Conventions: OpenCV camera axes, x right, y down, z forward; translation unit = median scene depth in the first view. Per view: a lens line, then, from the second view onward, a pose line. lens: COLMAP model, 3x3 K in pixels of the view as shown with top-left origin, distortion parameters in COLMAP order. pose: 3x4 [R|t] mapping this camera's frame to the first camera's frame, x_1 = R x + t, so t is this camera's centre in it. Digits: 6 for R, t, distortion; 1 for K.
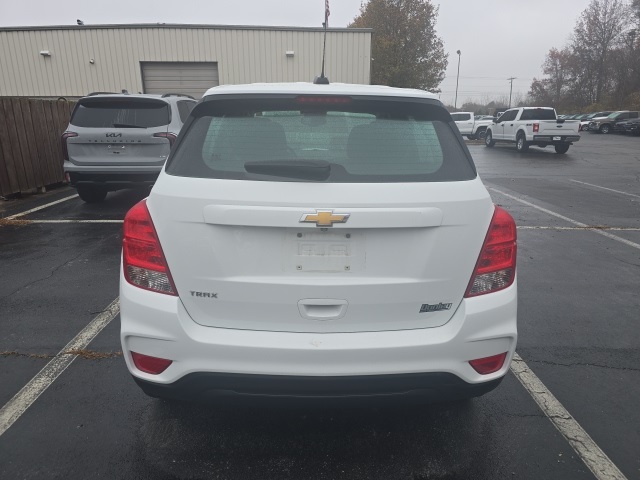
lens RADIAL K [[428.6, 0, 322.2], [0, 428.6, 238.7], [0, 0, 1]] dist [0.038192, -0.023218]
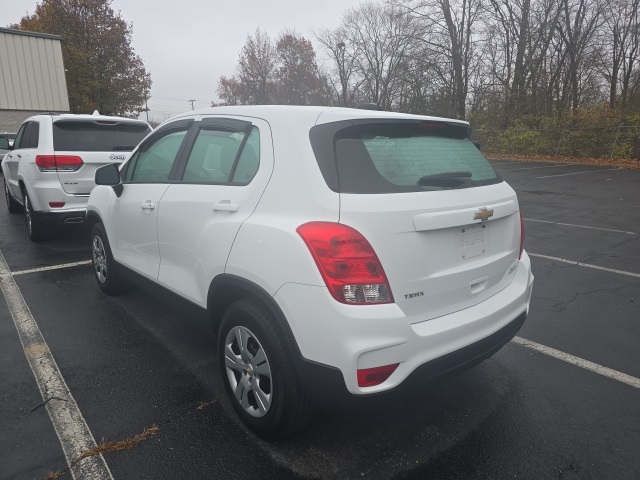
lens RADIAL K [[428.6, 0, 322.2], [0, 428.6, 238.7], [0, 0, 1]] dist [0.038192, -0.023218]
pose [[0.777822, -0.143005, 0.611999, -0.064054], [0.168147, 0.985622, 0.016602, -0.004221], [-0.605574, 0.089992, 0.790684, 0.013804]]
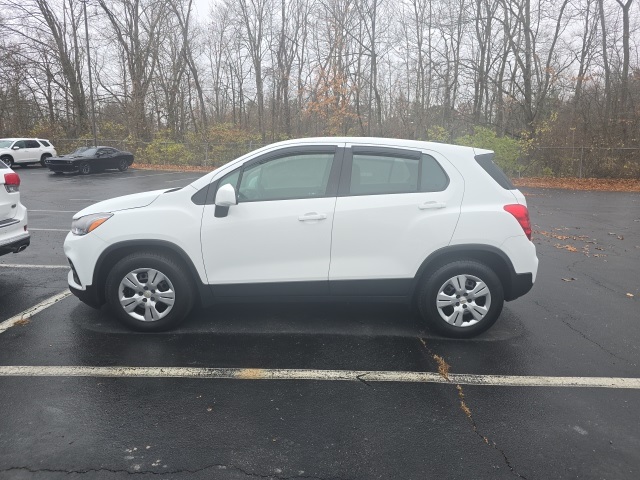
lens RADIAL K [[428.6, 0, 322.2], [0, 428.6, 238.7], [0, 0, 1]] dist [0.038192, -0.023218]
pose [[0.011304, -0.196889, 0.980361, -0.149410], [0.247391, 0.950494, 0.188038, -0.032831], [-0.968850, 0.240407, 0.059453, 0.109141]]
